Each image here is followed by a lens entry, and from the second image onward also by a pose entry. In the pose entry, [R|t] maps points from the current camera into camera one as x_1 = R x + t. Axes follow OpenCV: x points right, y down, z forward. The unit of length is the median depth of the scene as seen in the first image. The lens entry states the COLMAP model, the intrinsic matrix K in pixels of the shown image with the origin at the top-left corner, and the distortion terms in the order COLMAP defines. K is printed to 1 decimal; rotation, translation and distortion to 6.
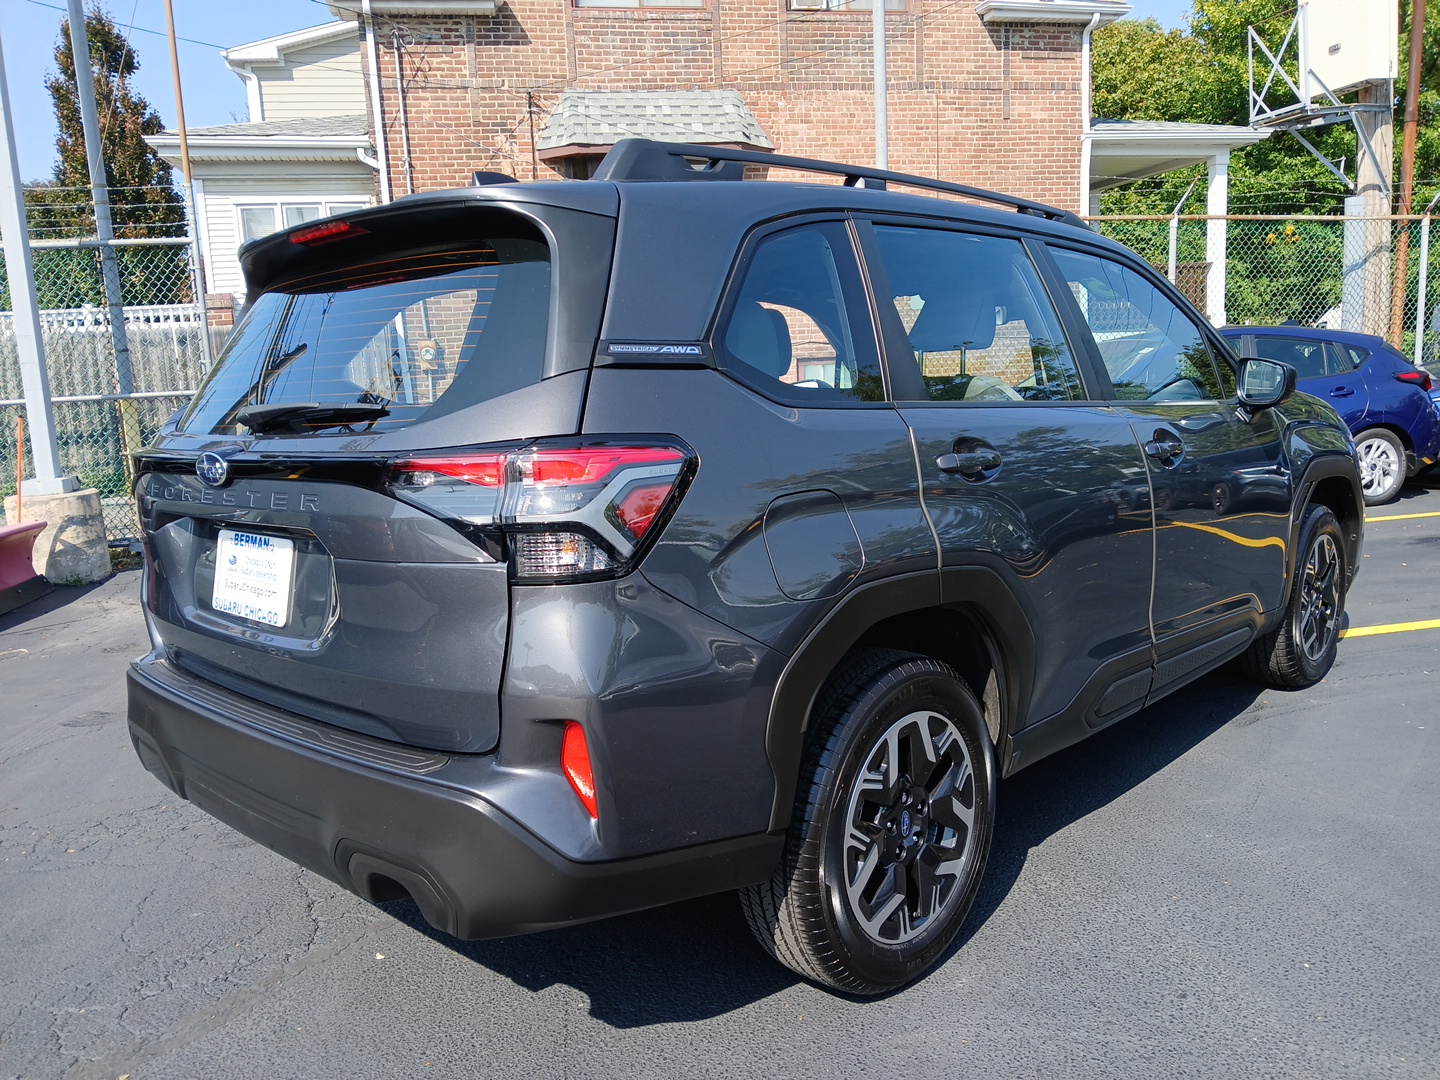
lens RADIAL K [[1088.6, 0, 726.3], [0, 1088.6, 541.1], [0, 0, 1]] dist [-0.049475, 0.016992]
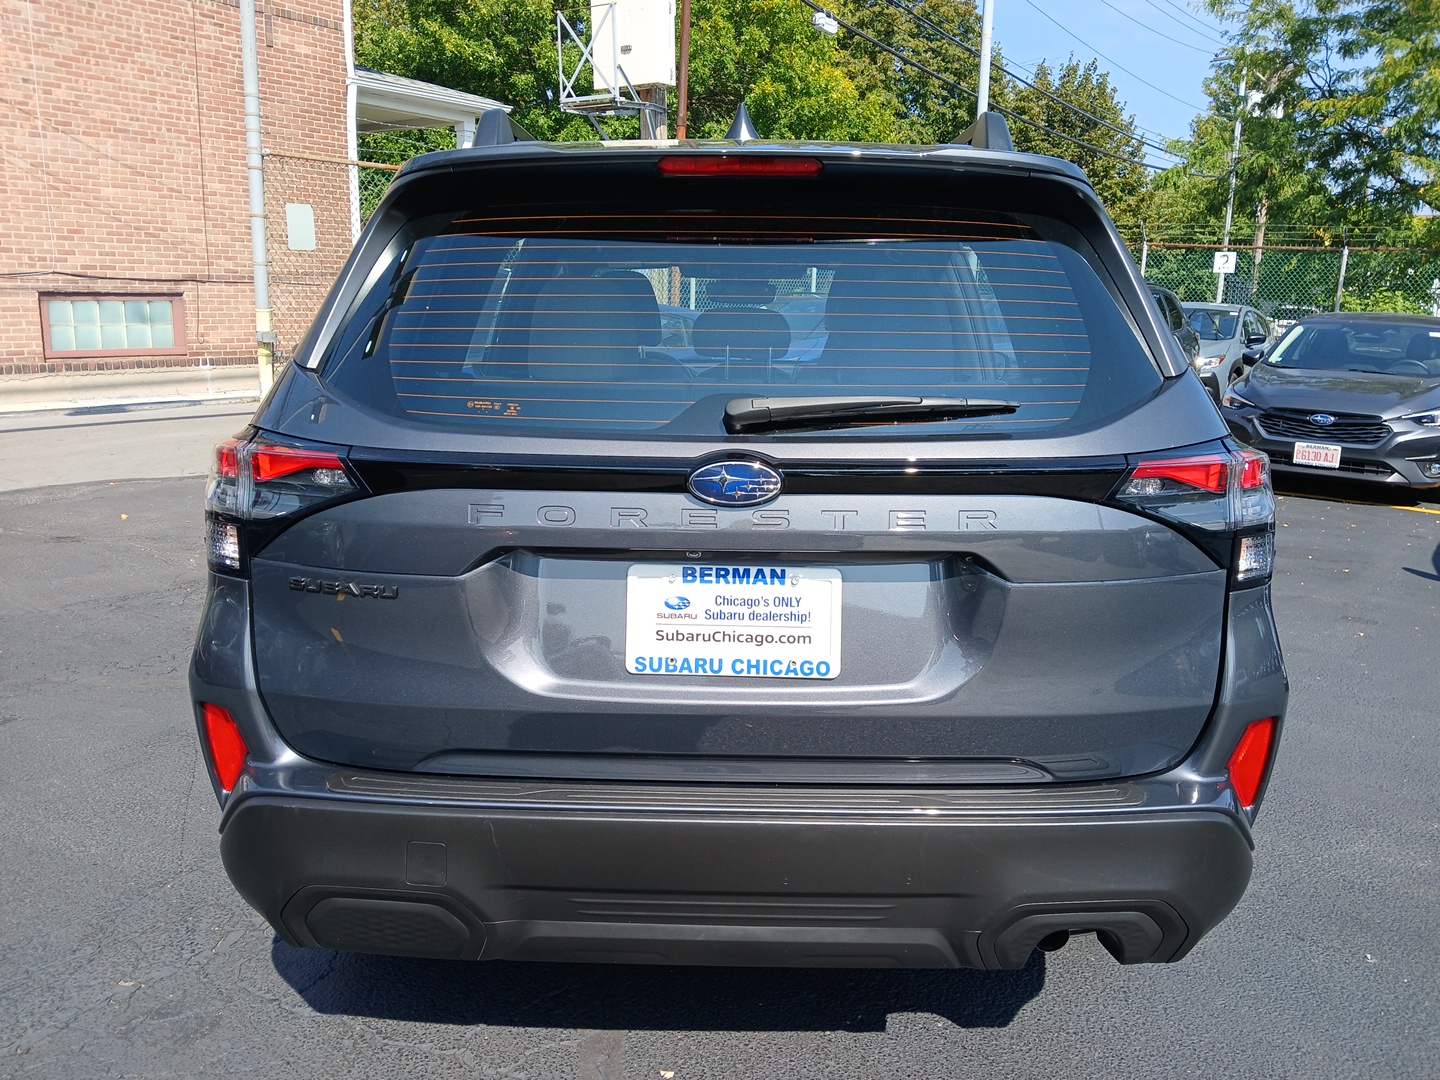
lens RADIAL K [[1088.6, 0, 712.9], [0, 1088.6, 551.1], [0, 0, 1]] dist [-0.049475, 0.016992]
pose [[0.758703, -0.073426, 0.647285, -0.083090], [0.038253, 0.996934, 0.068252, -0.006021], [-0.650313, -0.027023, 0.759186, 0.039055]]
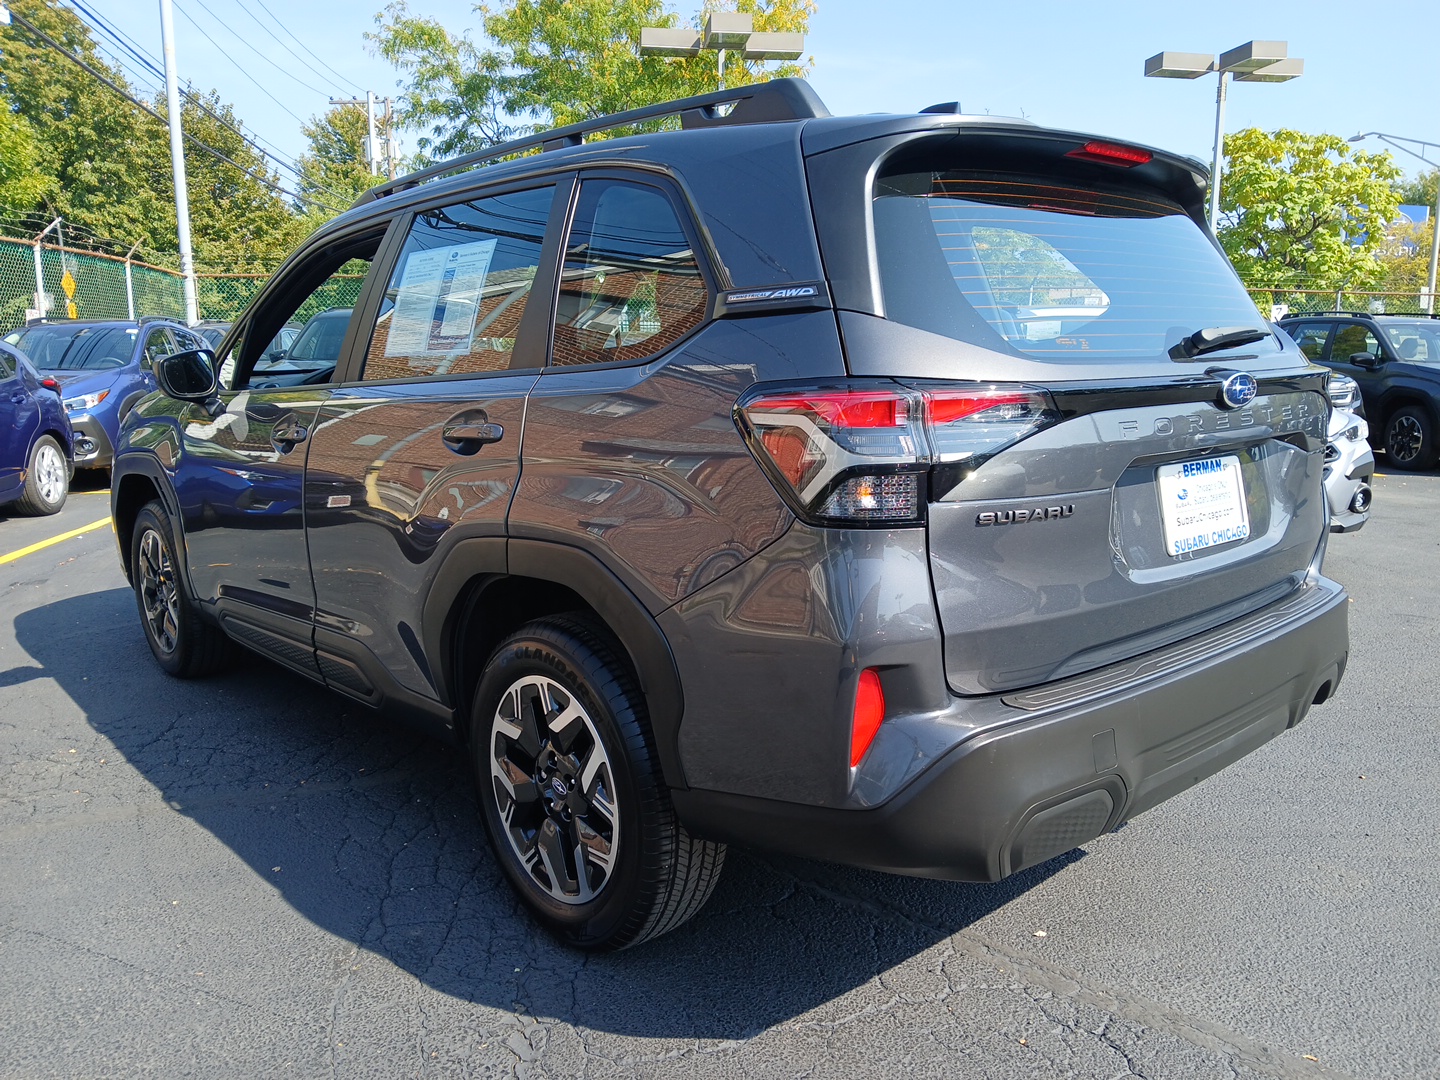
lens RADIAL K [[1088.6, 0, 720.7], [0, 1088.6, 551.5], [0, 0, 1]] dist [-0.049475, 0.016992]
pose [[0.136757, -0.124132, 0.982796, -0.129514], [0.137802, 0.984855, 0.105217, -0.007723], [-0.980973, 0.121042, 0.151792, 0.114170]]
